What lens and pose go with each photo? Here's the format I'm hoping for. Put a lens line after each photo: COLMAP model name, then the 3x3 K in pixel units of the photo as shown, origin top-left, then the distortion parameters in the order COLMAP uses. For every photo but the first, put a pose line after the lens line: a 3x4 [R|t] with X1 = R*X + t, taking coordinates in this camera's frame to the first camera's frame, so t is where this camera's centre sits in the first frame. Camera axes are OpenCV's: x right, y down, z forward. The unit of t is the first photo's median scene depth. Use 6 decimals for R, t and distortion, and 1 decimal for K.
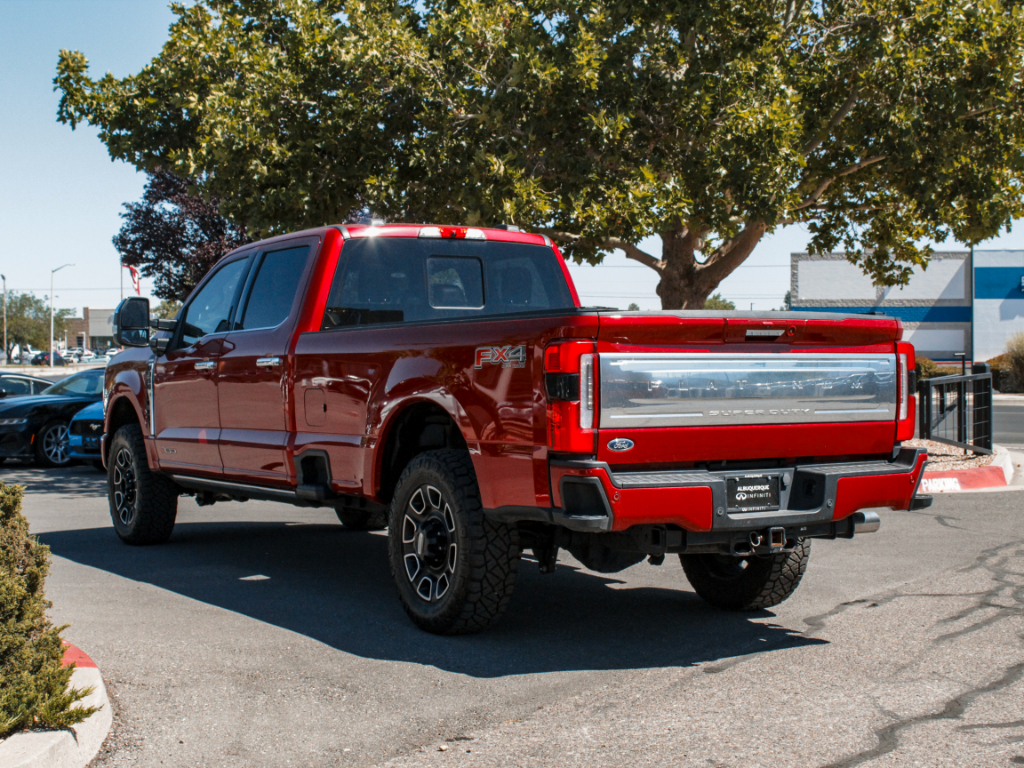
lens RADIAL K [[1703.8, 0, 512.0], [0, 1703.8, 384.0], [0, 0, 1]] dist [-0.069218, -0.072009]
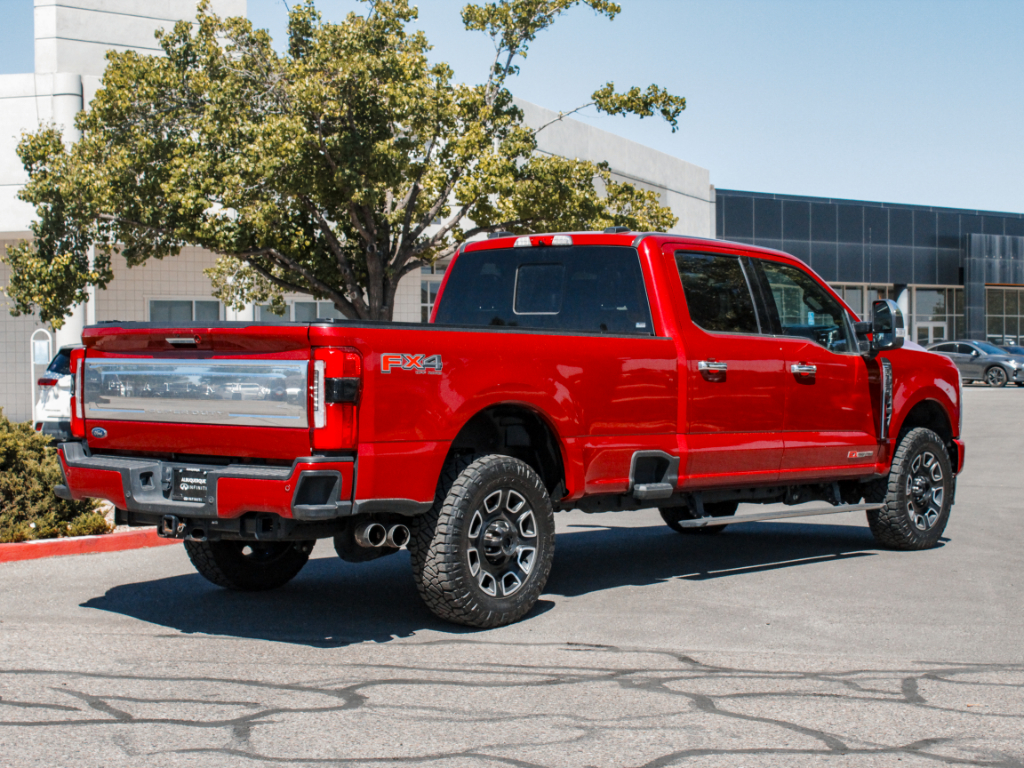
lens RADIAL K [[1868.9, 0, 512.0], [0, 1868.9, 384.0], [0, 0, 1]] dist [-0.042576, -0.037615]
pose [[0.325708, 0.020938, -0.945238, 1.348732], [-0.019443, 0.999692, 0.015445, -0.024336], [0.945270, 0.013348, 0.326015, 0.793616]]
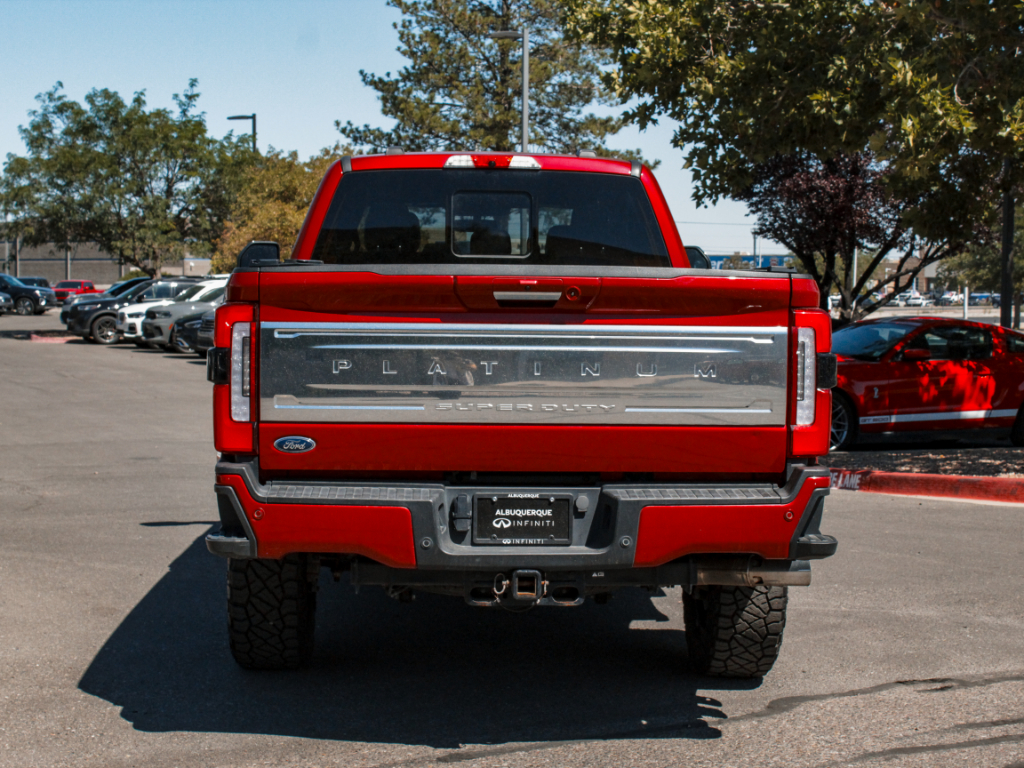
lens RADIAL K [[1868.9, 0, 512.0], [0, 1868.9, 384.0], [0, 0, 1]] dist [-0.042576, -0.037615]
pose [[0.882026, 0.034014, -0.469972, 0.502109], [-0.020149, 0.999202, 0.034501, -0.019815], [0.470770, -0.020961, 0.882007, 0.302959]]
